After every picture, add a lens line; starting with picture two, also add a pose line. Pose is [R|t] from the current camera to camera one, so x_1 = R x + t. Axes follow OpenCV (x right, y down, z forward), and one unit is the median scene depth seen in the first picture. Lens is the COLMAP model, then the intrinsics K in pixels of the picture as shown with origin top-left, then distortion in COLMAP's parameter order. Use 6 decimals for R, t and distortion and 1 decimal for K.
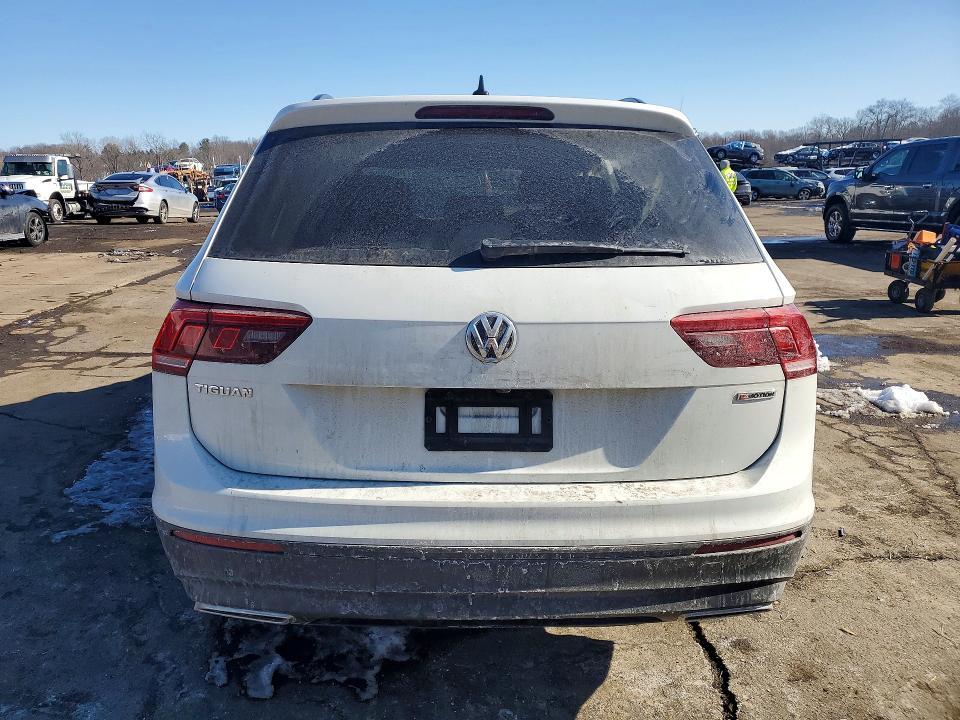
lens RADIAL K [[739.3, 0, 462.0], [0, 739.3, 358.5], [0, 0, 1]] dist [0.011209, 0.005728]
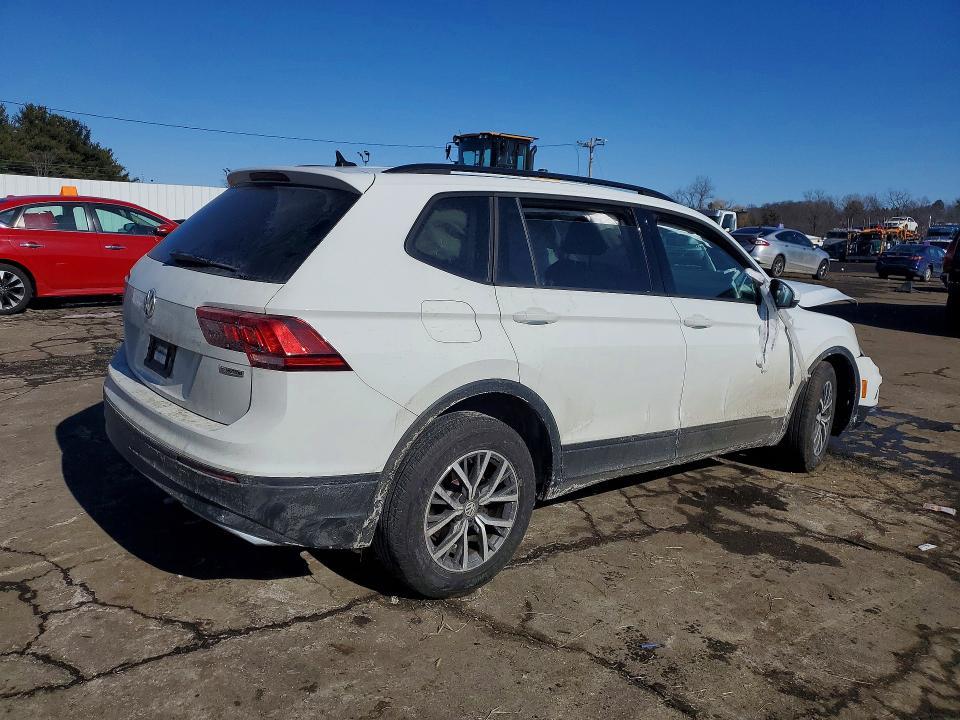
lens RADIAL K [[739.3, 0, 462.0], [0, 739.3, 358.5], [0, 0, 1]] dist [0.011209, 0.005728]
pose [[0.615255, 0.174994, -0.768660, 1.359086], [-0.230024, 0.972471, 0.037276, -0.099935], [0.754023, 0.153876, 0.638570, 0.324002]]
